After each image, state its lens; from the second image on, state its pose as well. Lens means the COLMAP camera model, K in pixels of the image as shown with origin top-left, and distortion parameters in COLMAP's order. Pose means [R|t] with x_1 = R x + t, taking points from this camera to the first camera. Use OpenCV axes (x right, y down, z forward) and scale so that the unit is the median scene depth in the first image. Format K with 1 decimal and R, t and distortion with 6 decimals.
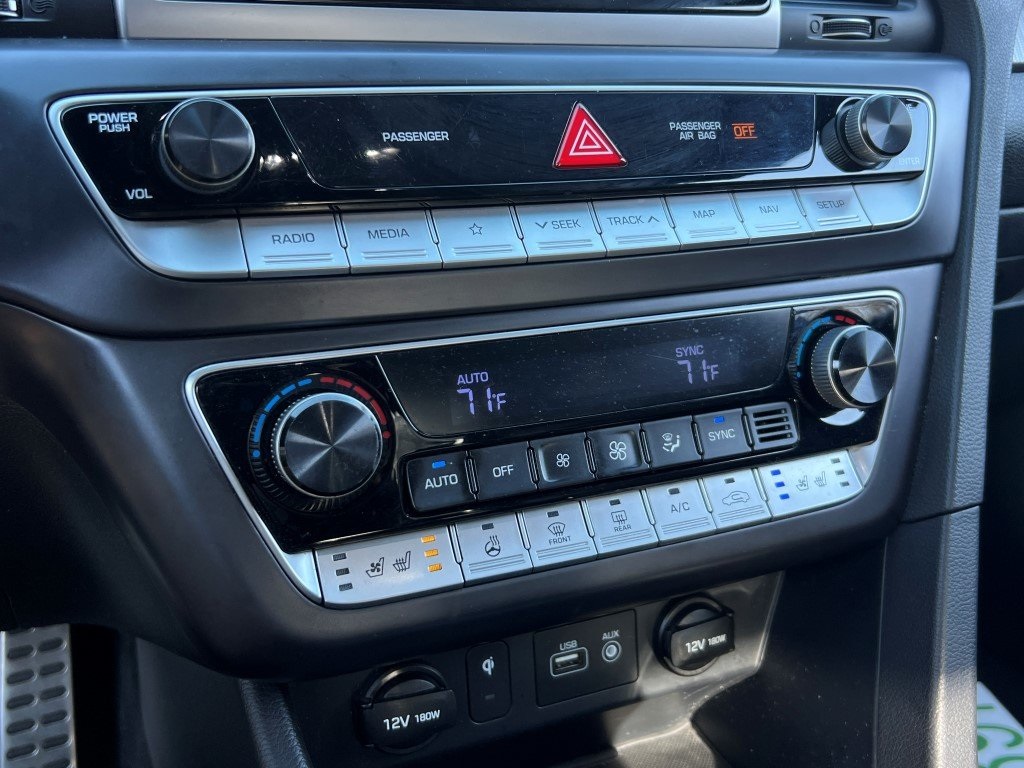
lens RADIAL K [[960.4, 0, 520.3], [0, 960.4, 379.2], [0, 0, 1]] dist [0.034853, 0.000000]
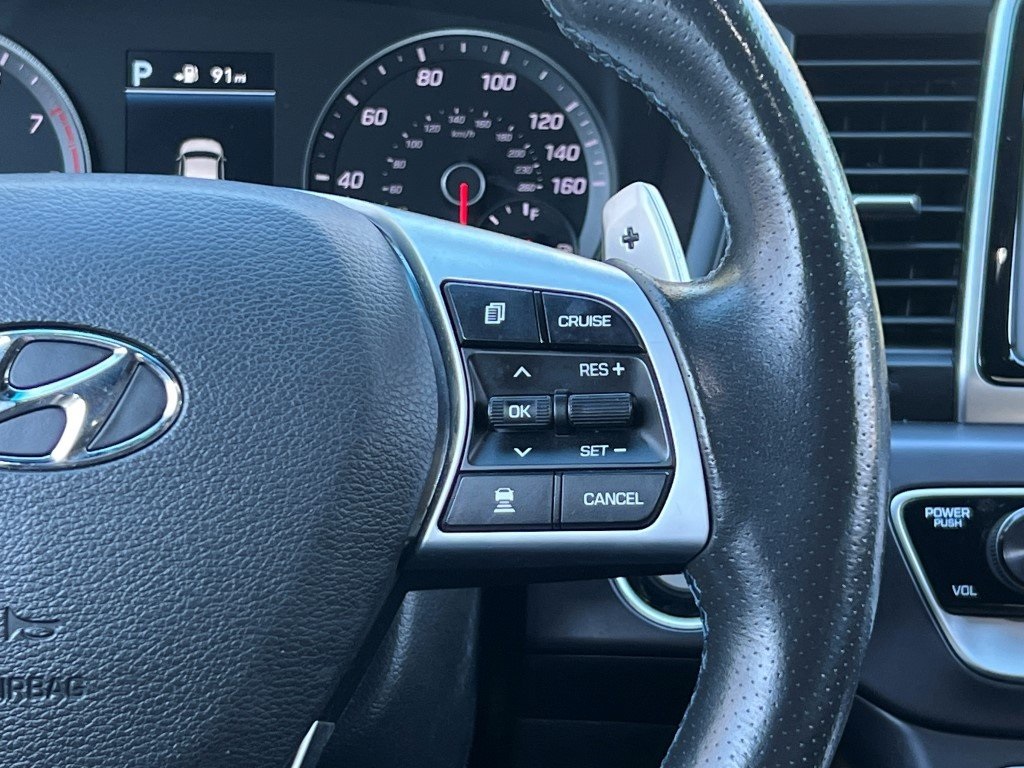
lens RADIAL K [[2310.3, 0, 513.6], [0, 2310.3, 385.2], [0, 0, 1]] dist [0.214883, 0.000000]
pose [[0.903911, 0.083976, -0.419396, 0.150925], [-0.134916, 0.986458, -0.093263, -0.089111], [0.405885, 0.140885, 0.903000, -1.152938]]
